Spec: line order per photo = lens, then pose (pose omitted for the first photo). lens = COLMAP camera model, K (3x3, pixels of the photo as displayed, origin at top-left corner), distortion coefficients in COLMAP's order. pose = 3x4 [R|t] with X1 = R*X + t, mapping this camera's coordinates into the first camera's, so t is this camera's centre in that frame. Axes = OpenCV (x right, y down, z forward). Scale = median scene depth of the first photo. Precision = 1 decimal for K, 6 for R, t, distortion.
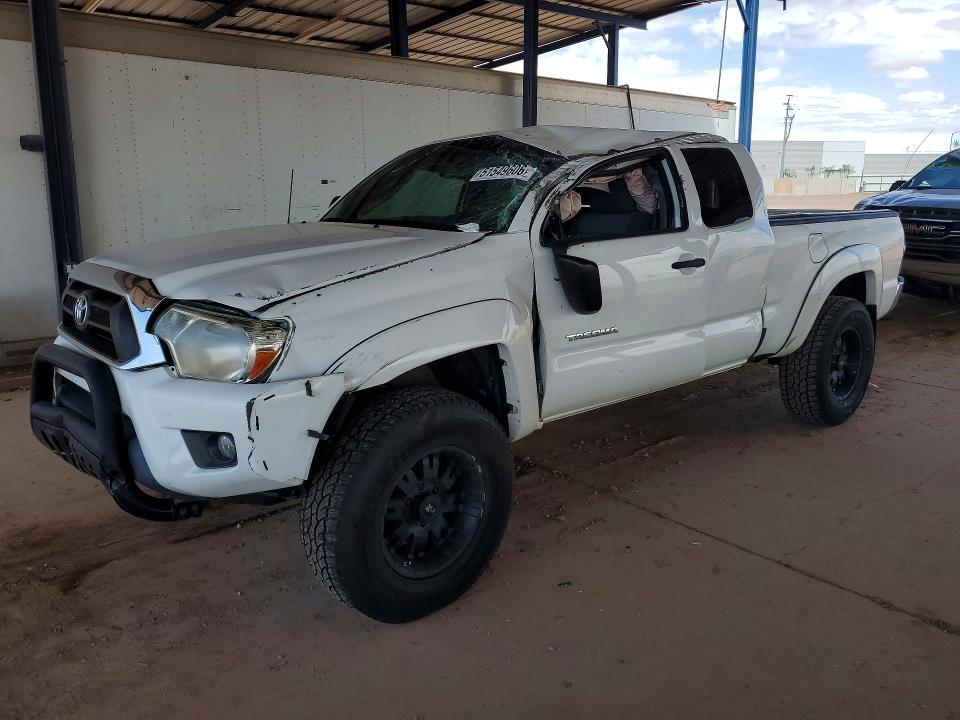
lens RADIAL K [[758.4, 0, 474.8], [0, 758.4, 358.8], [0, 0, 1]] dist [0.012615, 0.008411]
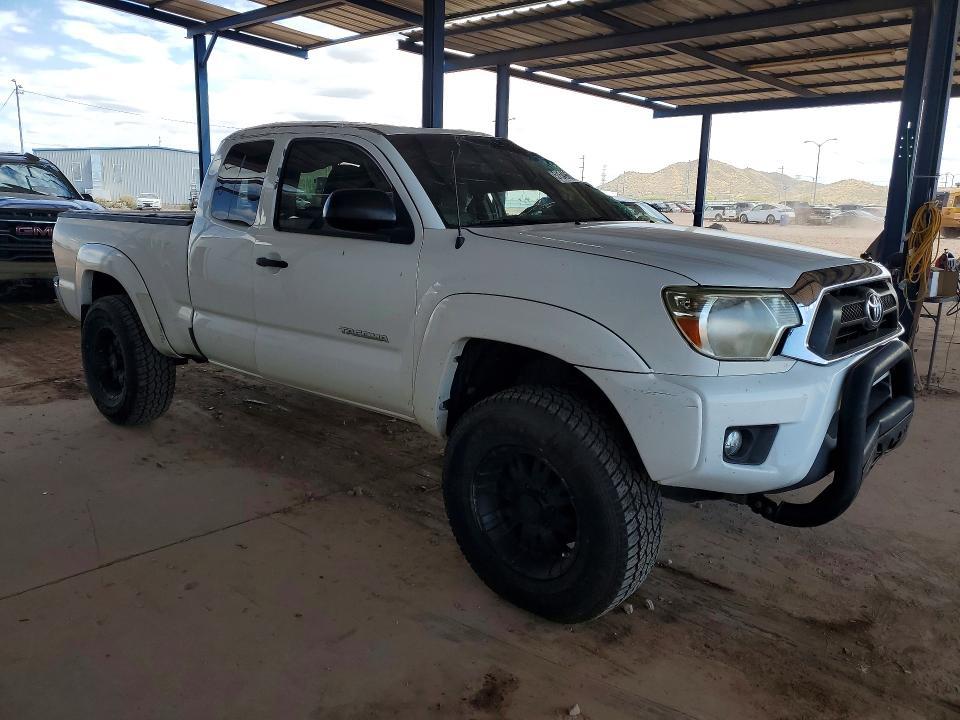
lens RADIAL K [[758.4, 0, 486.9], [0, 758.4, 357.5], [0, 0, 1]] dist [0.012615, 0.008411]
pose [[-0.150036, -0.192662, 0.969727, -1.215624], [0.198956, 0.954882, 0.220495, -0.276193], [-0.968455, 0.226015, -0.104935, 1.378812]]
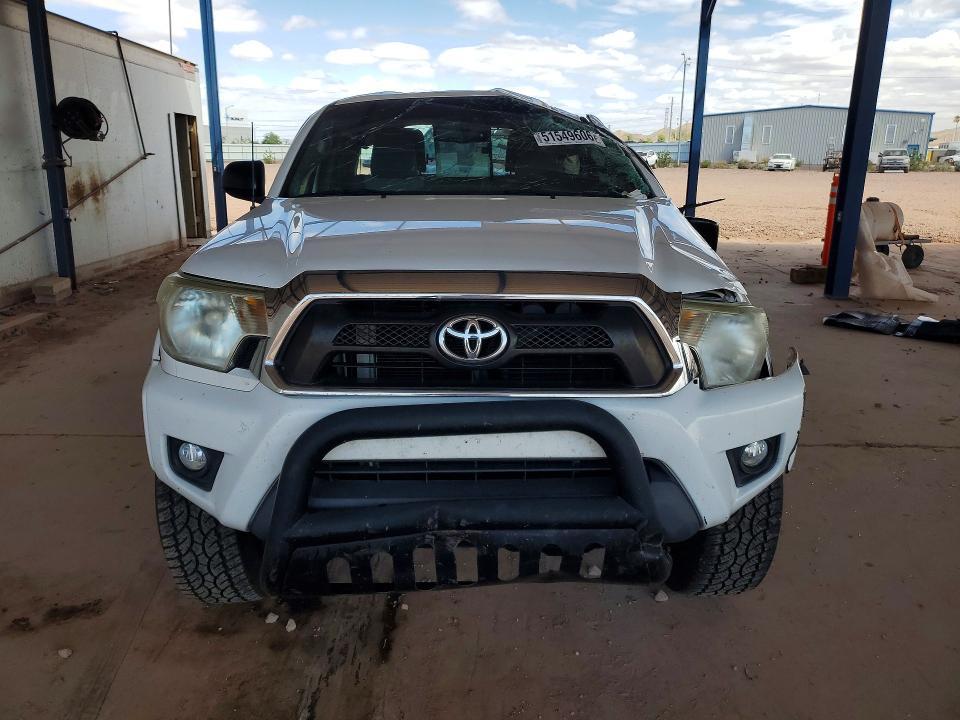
lens RADIAL K [[758.4, 0, 475.6], [0, 758.4, 359.4], [0, 0, 1]] dist [0.012615, 0.008411]
pose [[0.645011, -0.189018, 0.740428, -0.856141], [0.158210, 0.980964, 0.112600, -0.102326], [-0.747617, 0.044515, 0.662637, 0.486939]]
